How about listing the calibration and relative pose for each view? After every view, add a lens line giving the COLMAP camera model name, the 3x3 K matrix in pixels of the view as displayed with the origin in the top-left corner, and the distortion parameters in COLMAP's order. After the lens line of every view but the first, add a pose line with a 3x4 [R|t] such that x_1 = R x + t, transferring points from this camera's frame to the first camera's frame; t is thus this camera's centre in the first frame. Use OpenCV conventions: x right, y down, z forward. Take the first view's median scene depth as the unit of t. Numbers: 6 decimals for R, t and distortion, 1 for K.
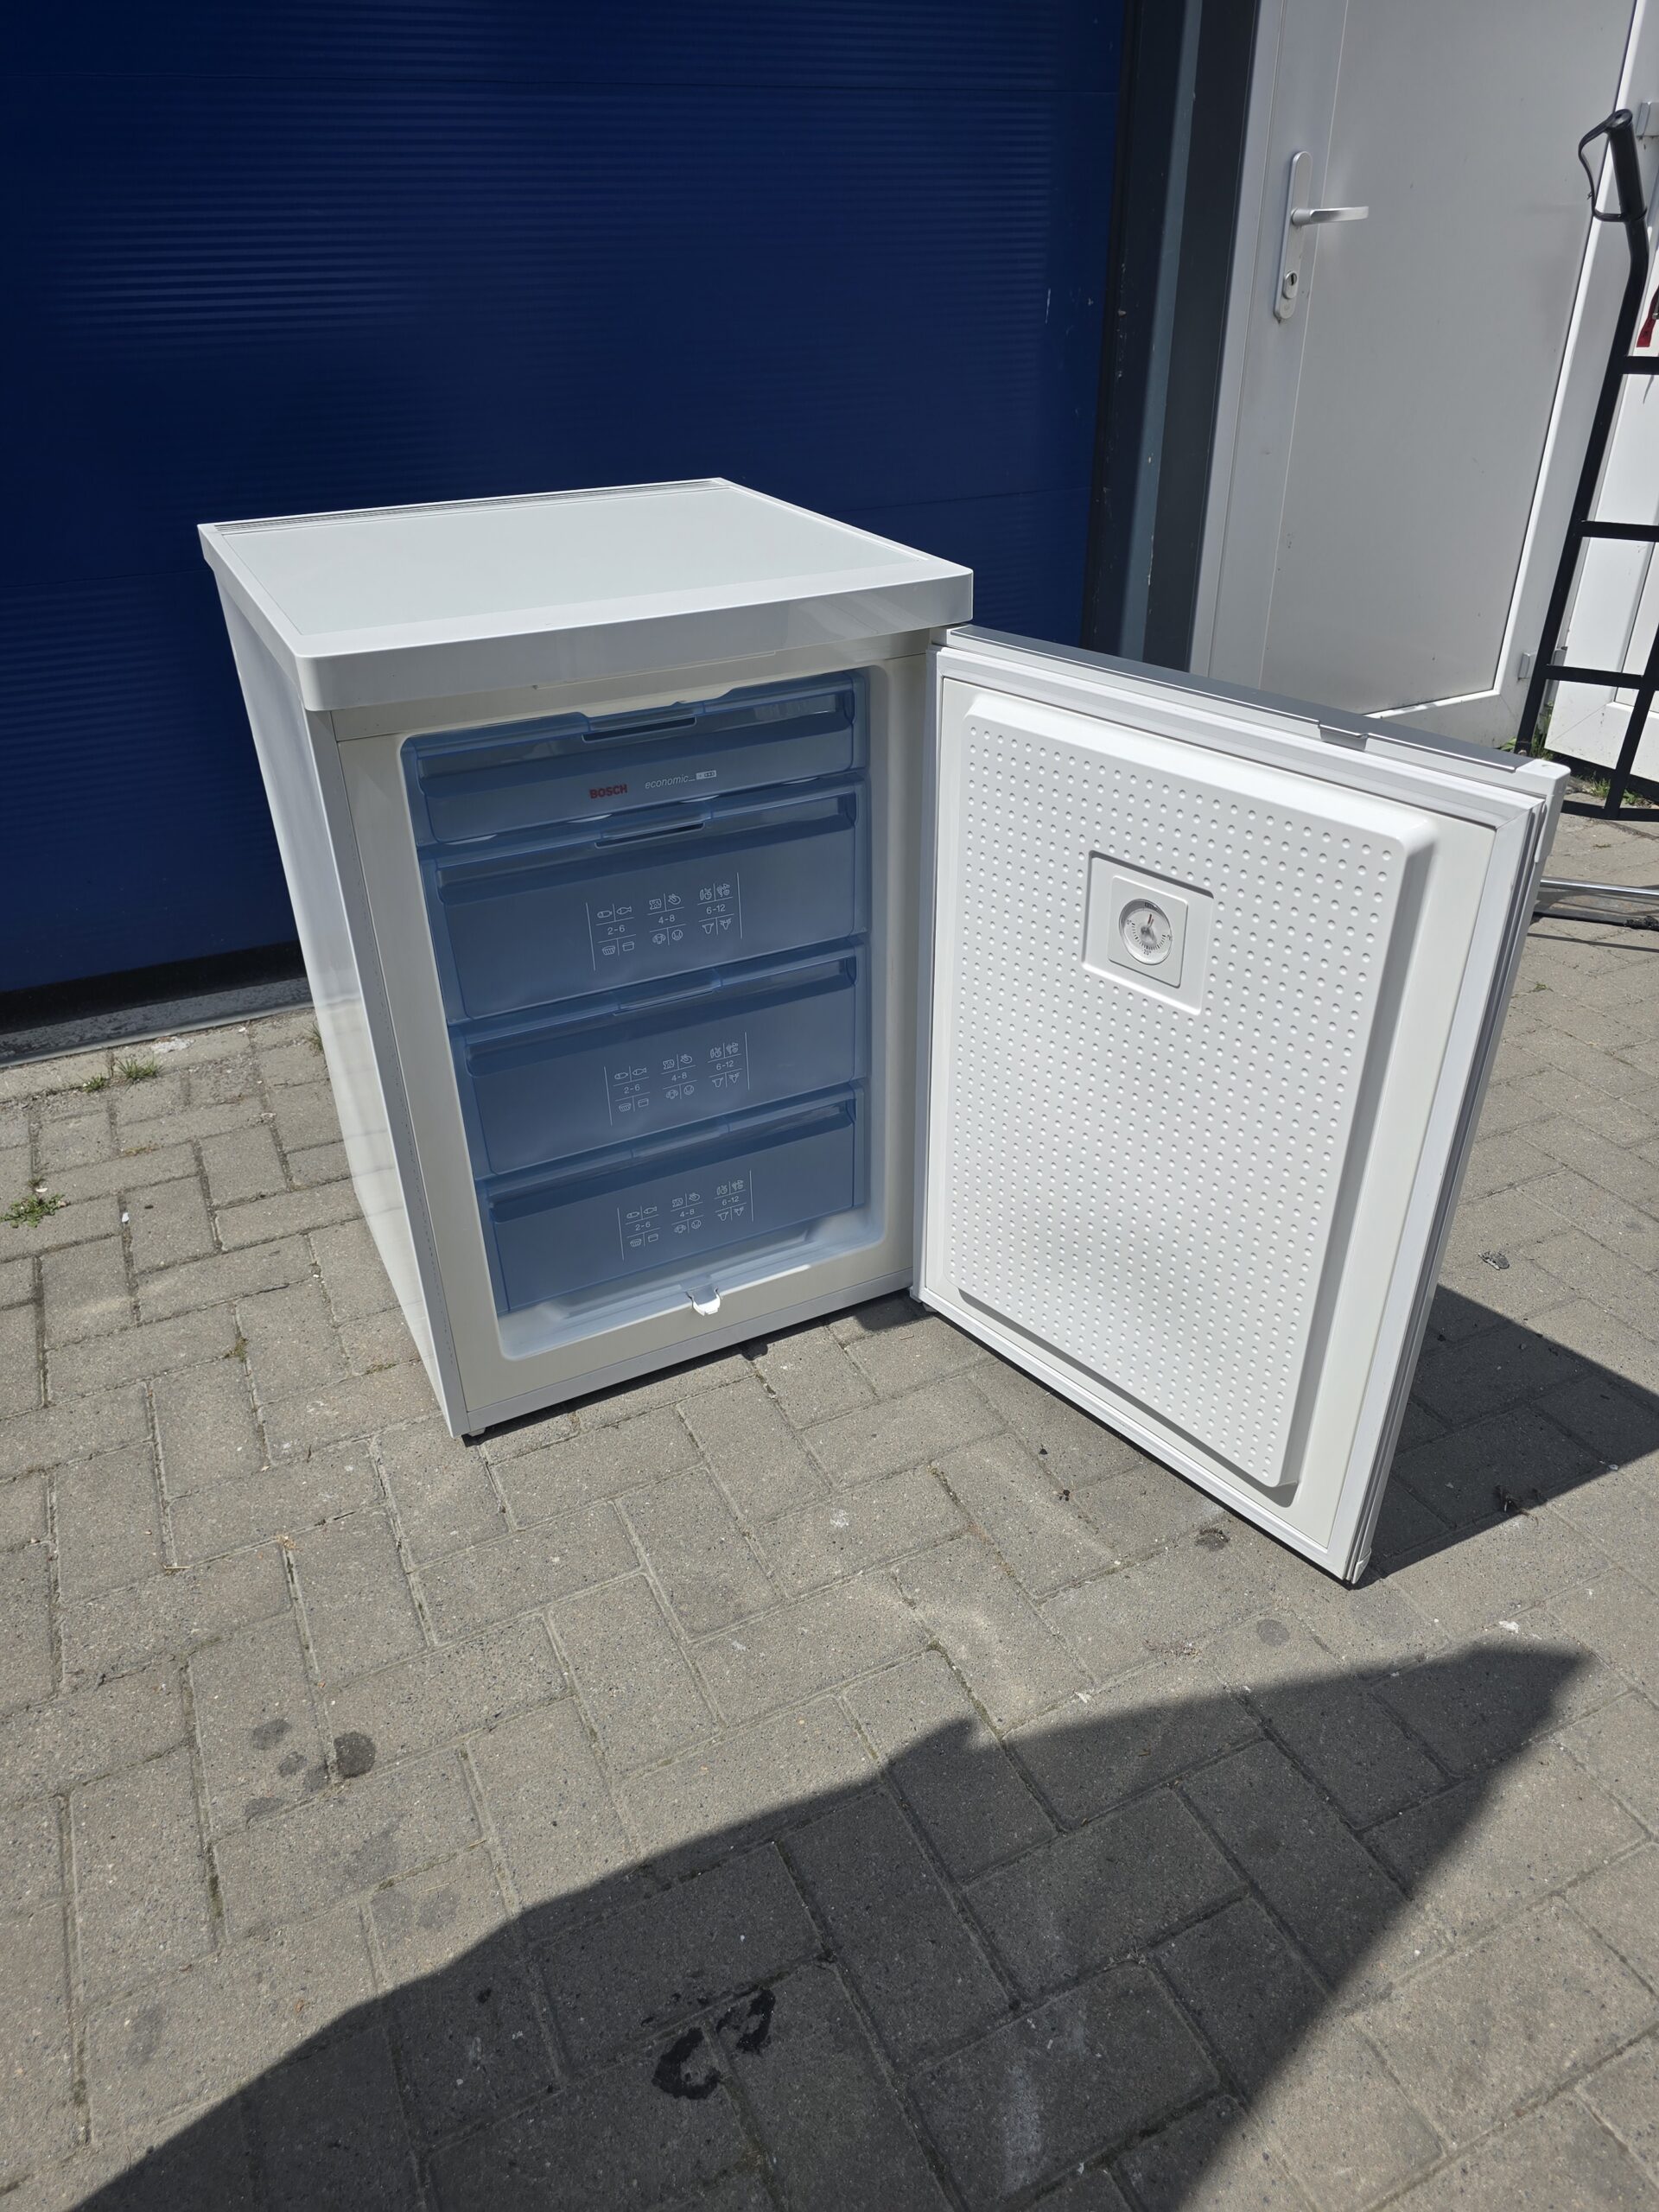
lens RADIAL K [[1515.6, 0, 815.5], [0, 1515.6, 1092.1], [0, 0, 1]] dist [0.037276, -0.030616]
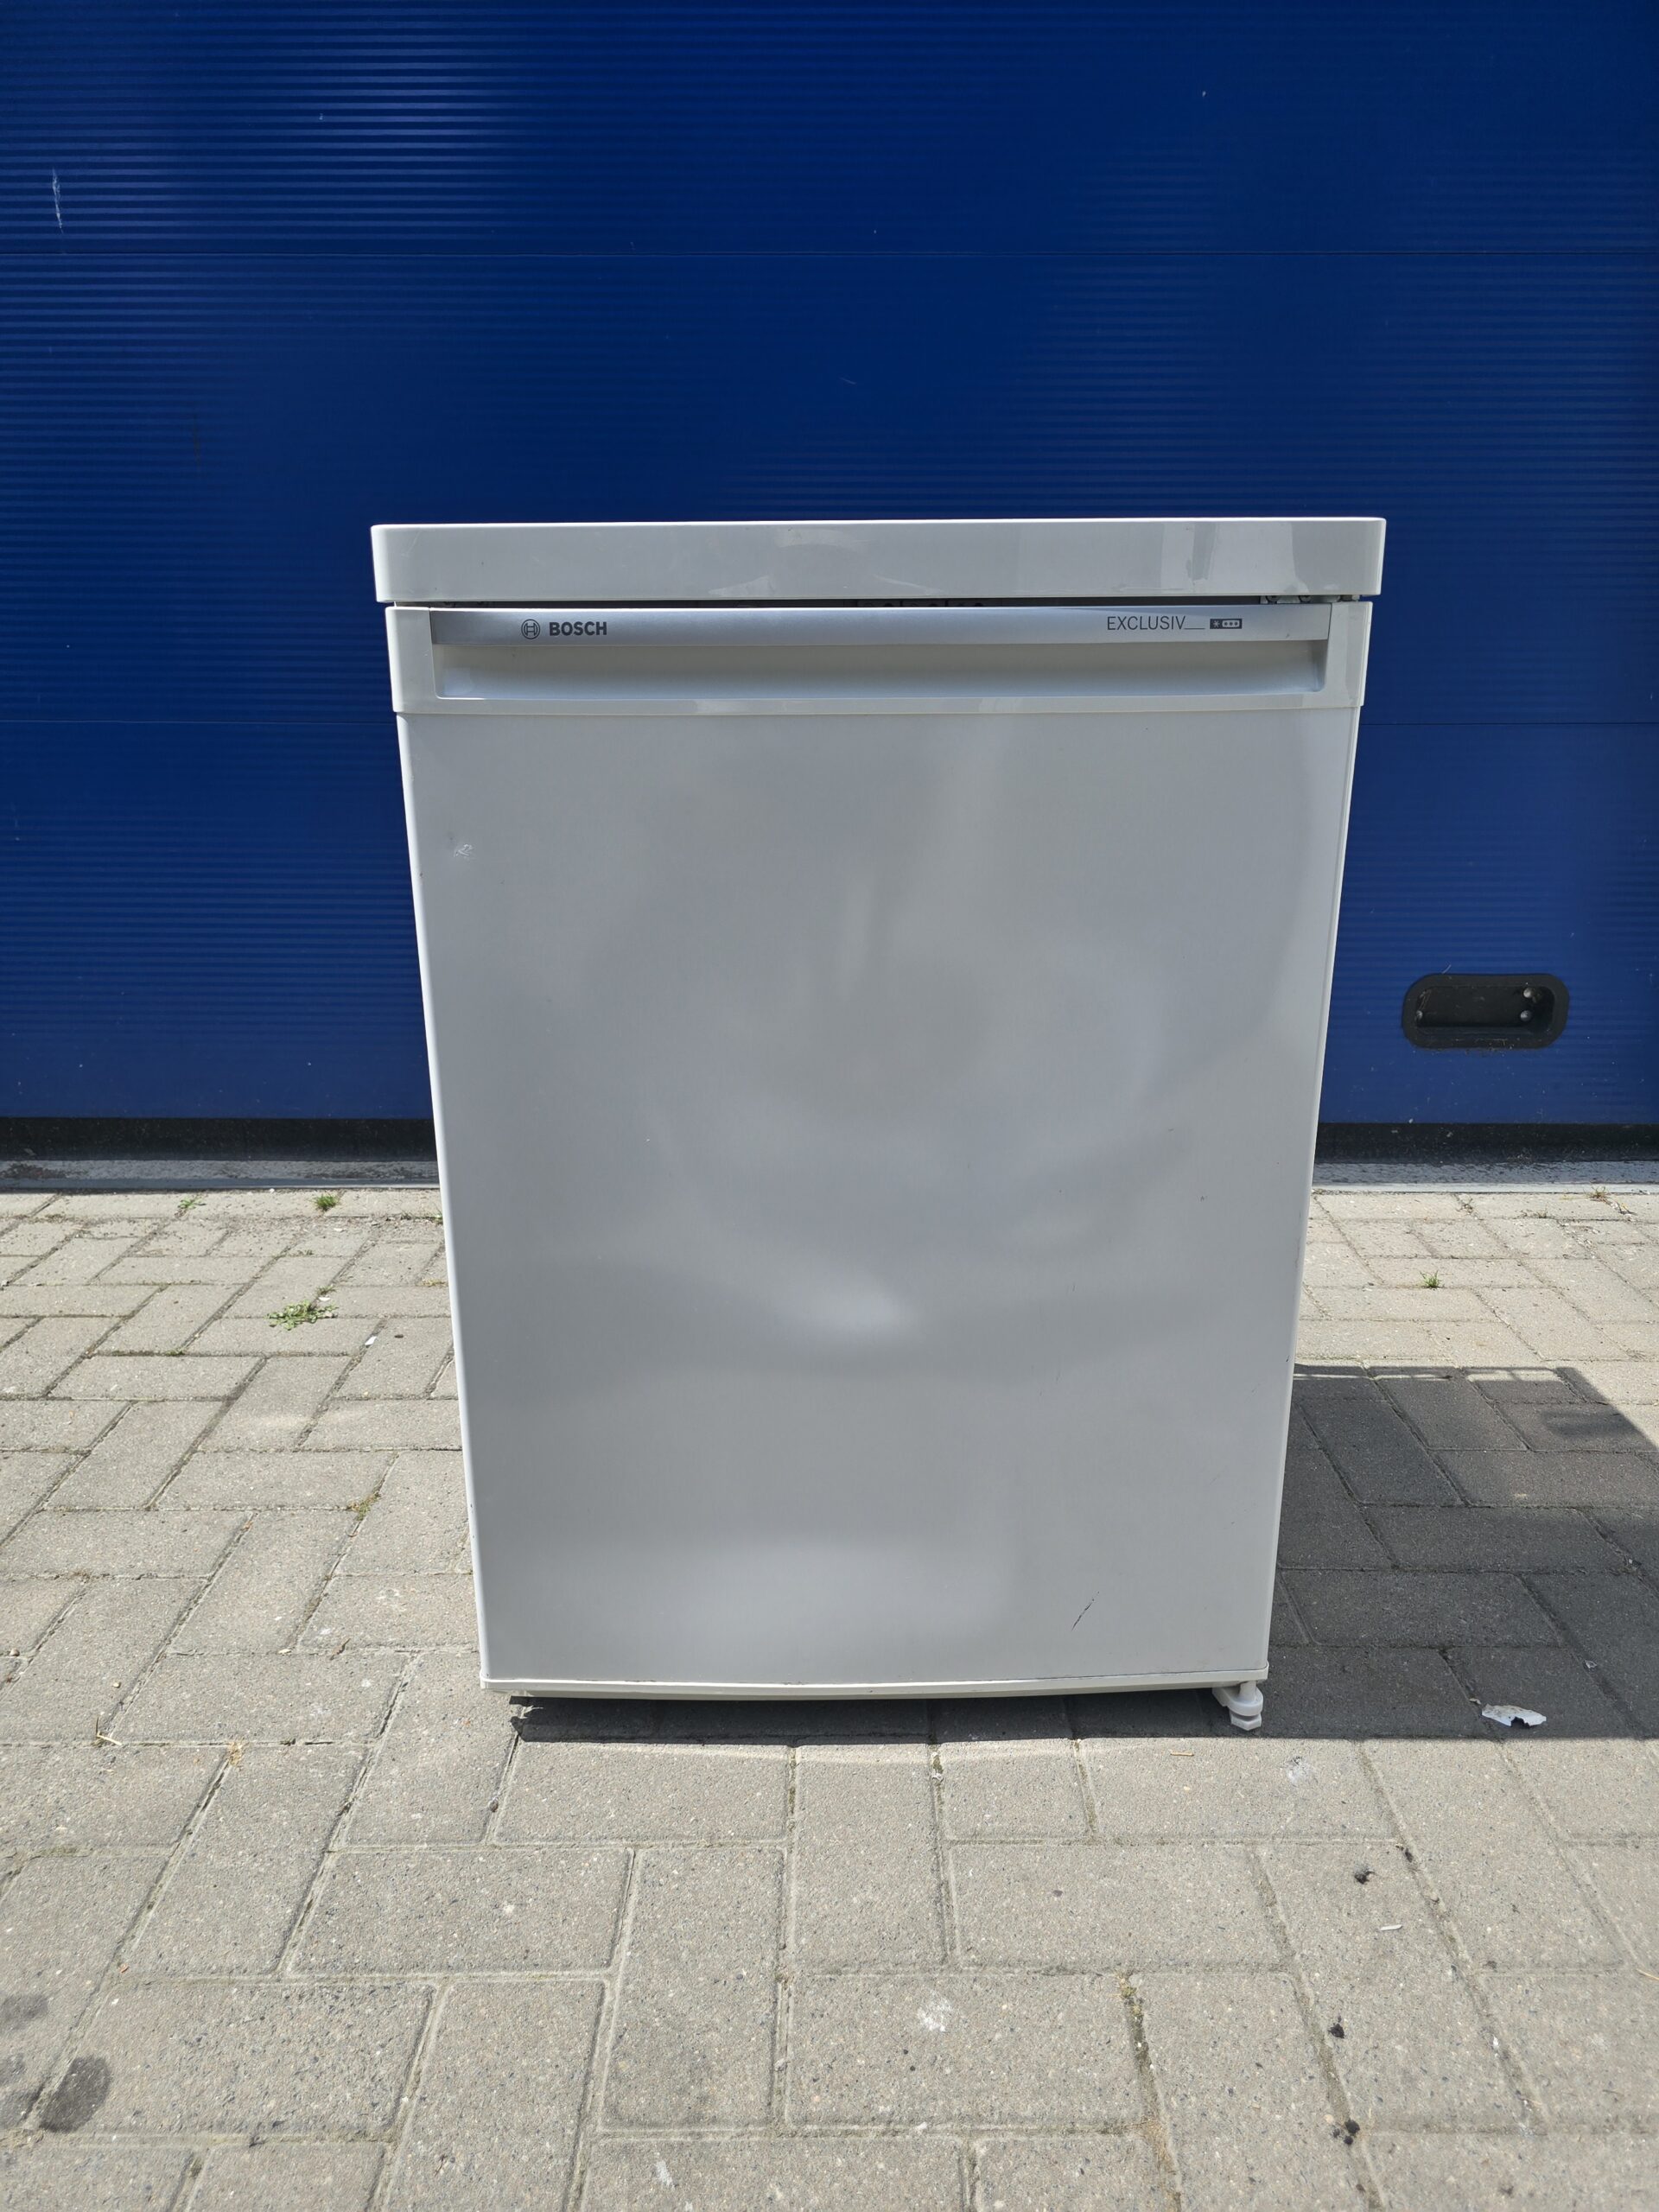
lens RADIAL K [[1515.6, 0, 840.7], [0, 1515.6, 1116.9], [0, 0, 1]] dist [0.037276, -0.030616]
pose [[0.901204, 0.149056, -0.406955, 0.163740], [-0.236112, 0.956271, -0.172616, 0.058810], [0.363430, 0.251650, 0.896990, 0.357088]]
